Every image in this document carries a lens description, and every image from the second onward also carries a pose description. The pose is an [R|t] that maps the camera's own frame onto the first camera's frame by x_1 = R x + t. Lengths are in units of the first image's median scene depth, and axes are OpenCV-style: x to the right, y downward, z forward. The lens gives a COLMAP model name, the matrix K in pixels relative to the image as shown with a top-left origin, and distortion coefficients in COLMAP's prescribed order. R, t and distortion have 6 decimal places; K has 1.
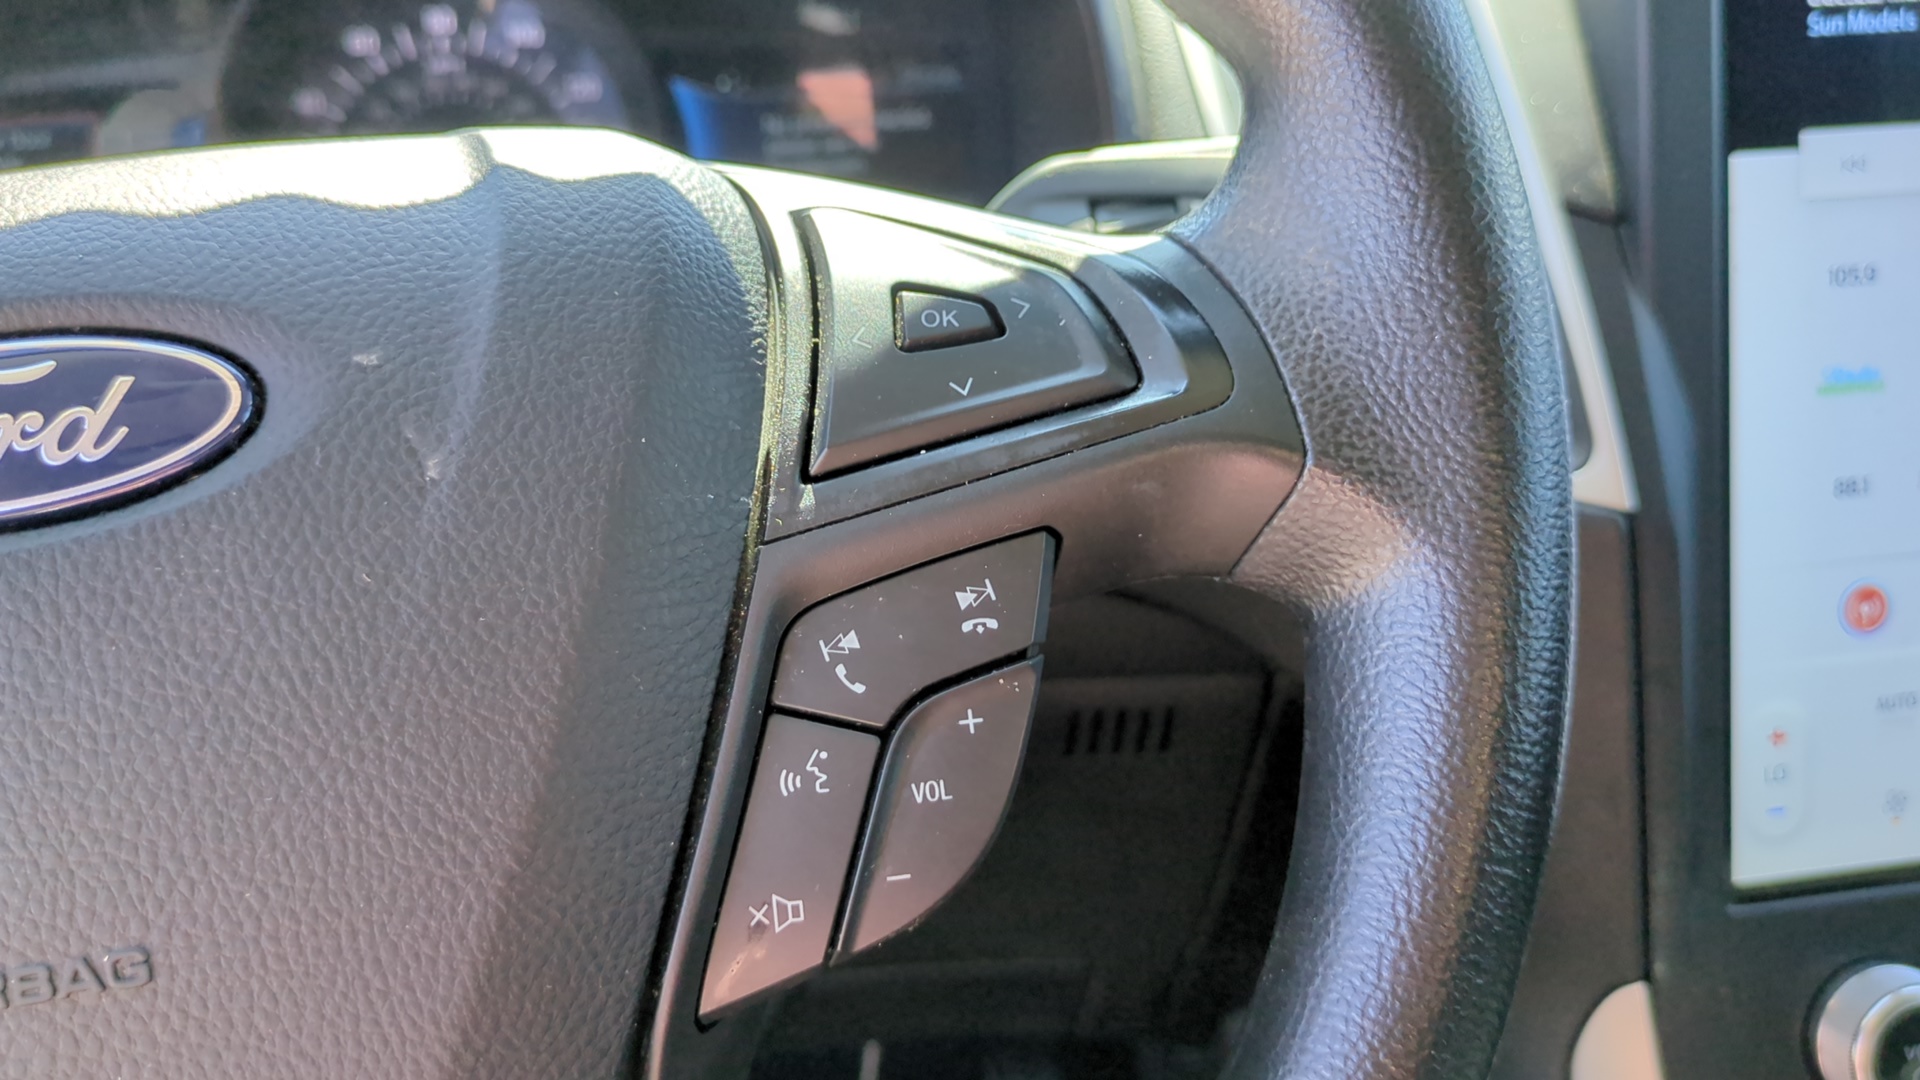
lens RADIAL K [[1655.4, 0, 986.3], [0, 1655.4, 540.0], [0, 0, 1]] dist [0.002455, -0.001367]
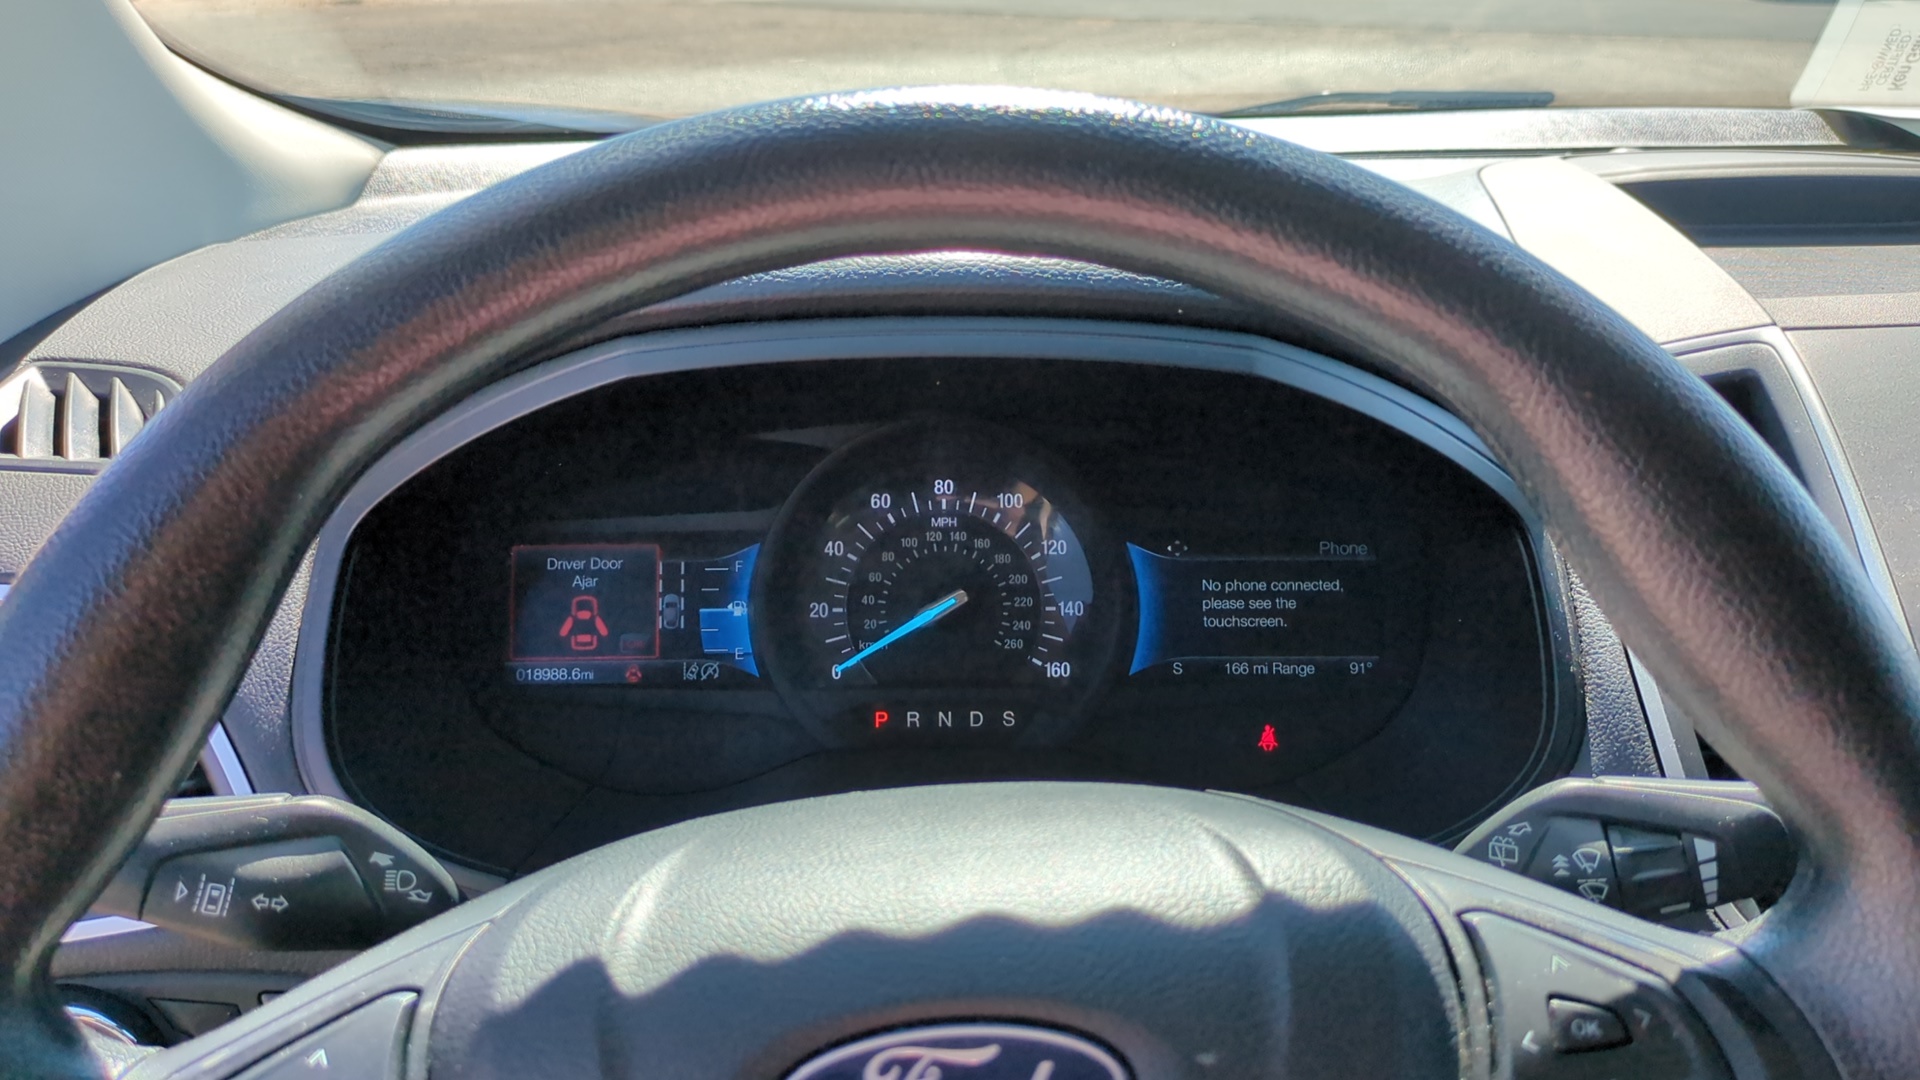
lens RADIAL K [[1649.9, 0, 982.7], [0, 1649.9, 531.3], [0, 0, 1]] dist [0.073908, -0.130169]
pose [[0.992601, 0.067619, -0.100849, -0.402945], [-0.078467, 0.991072, -0.107794, -0.347663], [0.092659, 0.114910, 0.989045, -0.428566]]
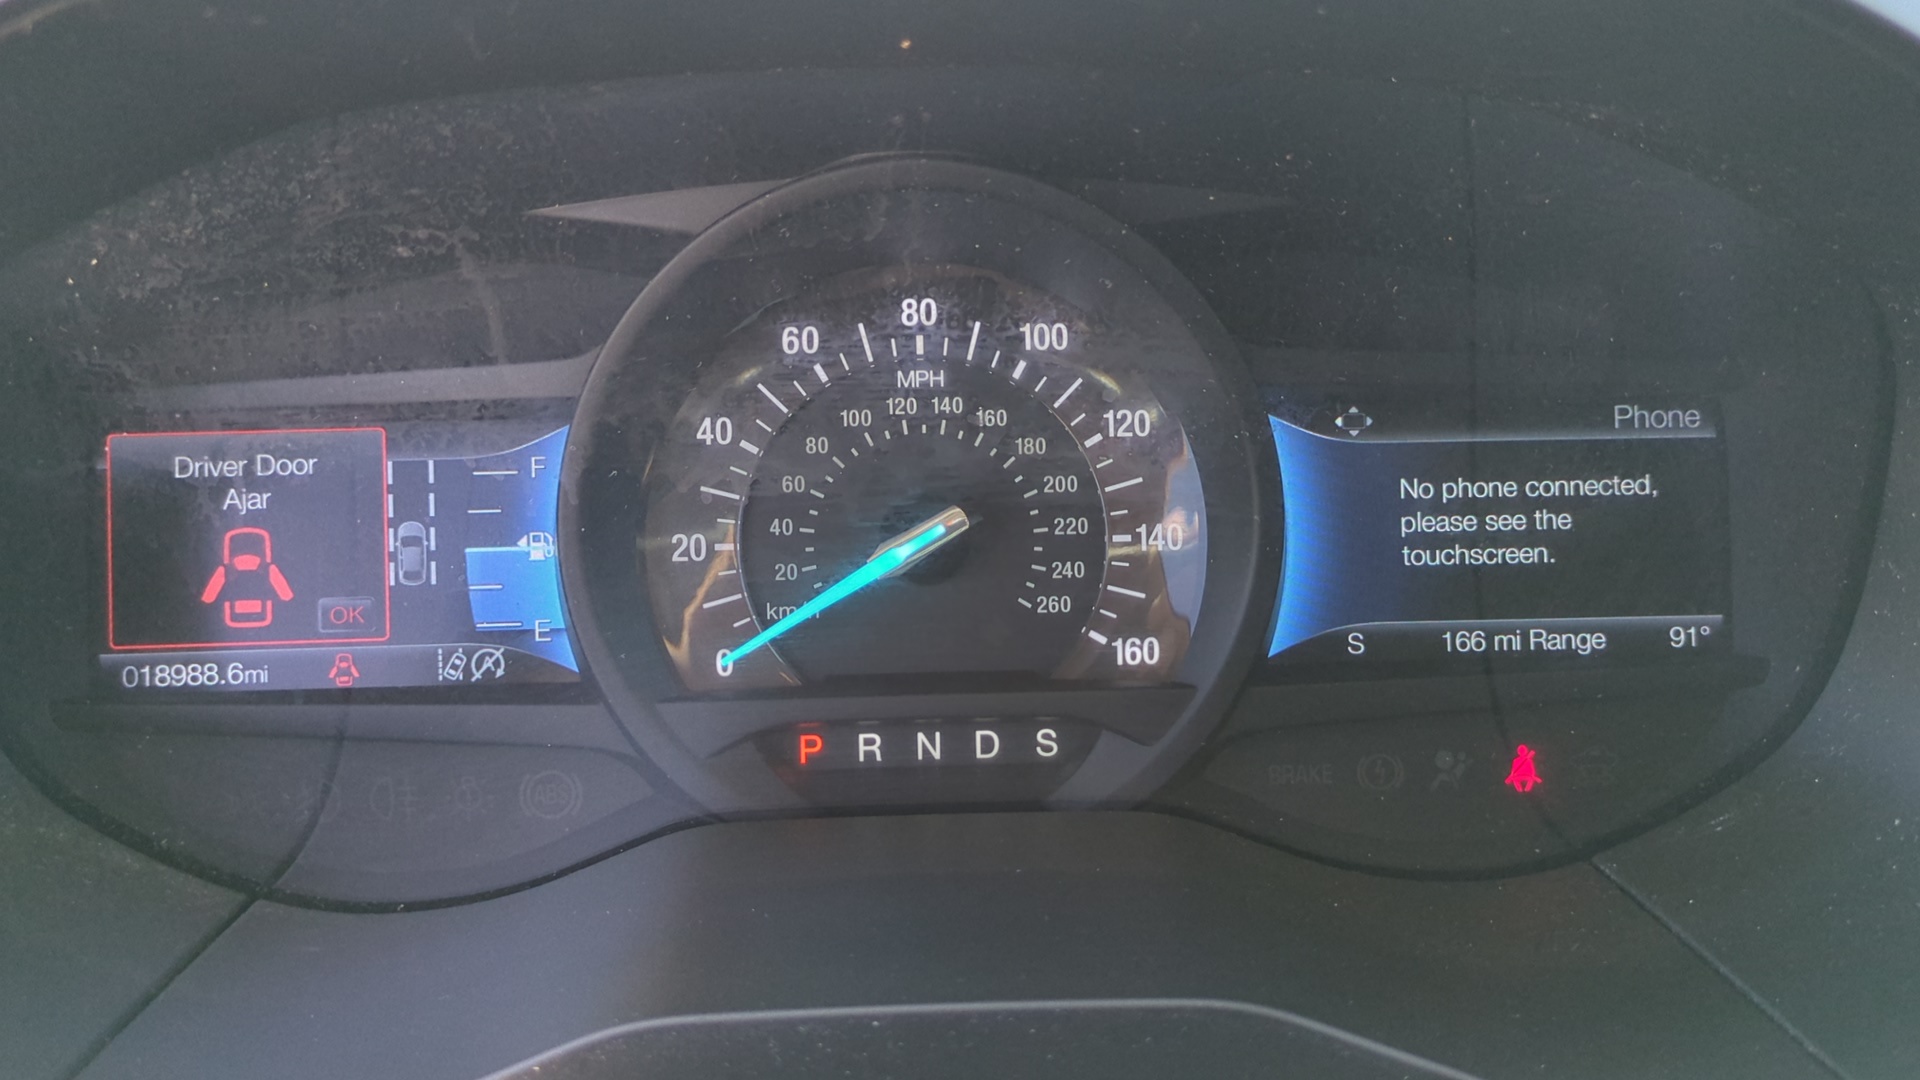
lens RADIAL K [[1655.6, 0, 964.3], [0, 1655.6, 524.3], [0, 0, 1]] dist [0.035142, -0.007673]
pose [[0.994929, 0.061841, -0.079318, -0.581793], [-0.063488, 0.997813, -0.018412, -0.500404], [0.078006, 0.023355, 0.996679, 0.820922]]
